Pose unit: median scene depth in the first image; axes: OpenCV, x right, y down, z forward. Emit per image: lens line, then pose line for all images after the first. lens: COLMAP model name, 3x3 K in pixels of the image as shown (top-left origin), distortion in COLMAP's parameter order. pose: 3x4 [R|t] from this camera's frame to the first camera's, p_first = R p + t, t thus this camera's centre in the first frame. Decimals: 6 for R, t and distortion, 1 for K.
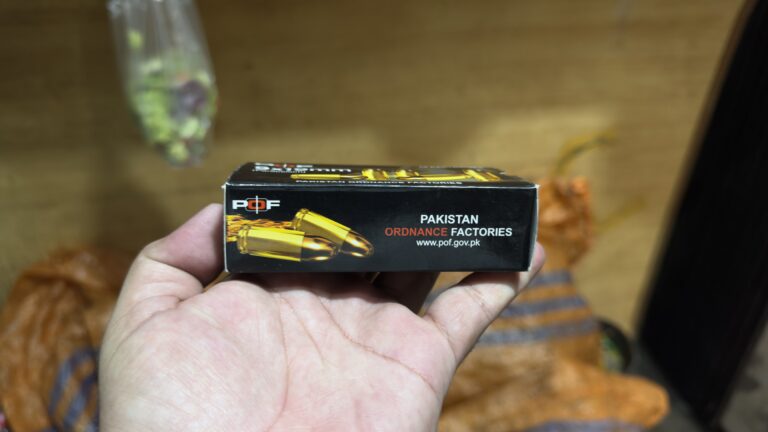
lens RADIAL K [[598.2, 0, 384.0], [0, 598.2, 216.0], [0, 0, 1]] dist [-0.006807, -0.004301]
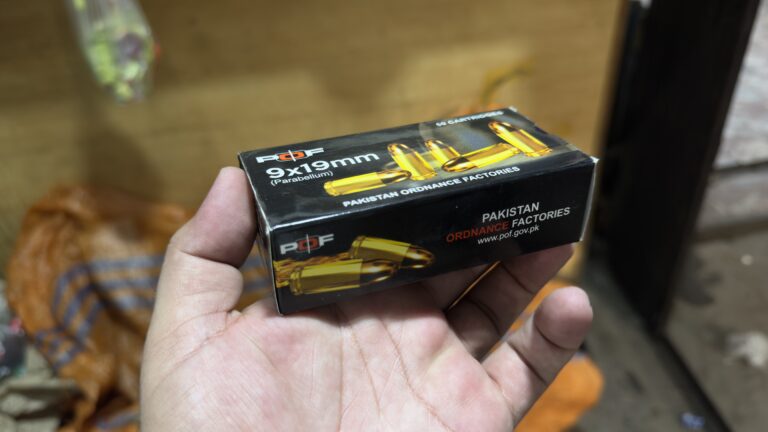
lens RADIAL K [[598.2, 0, 384.0], [0, 598.2, 216.0], [0, 0, 1]] dist [-0.006807, -0.004301]
pose [[0.996433, -0.037438, -0.075624, 0.202347], [0.041889, 0.997429, 0.058151, 0.072572], [0.073252, -0.061111, 0.995439, -0.153837]]
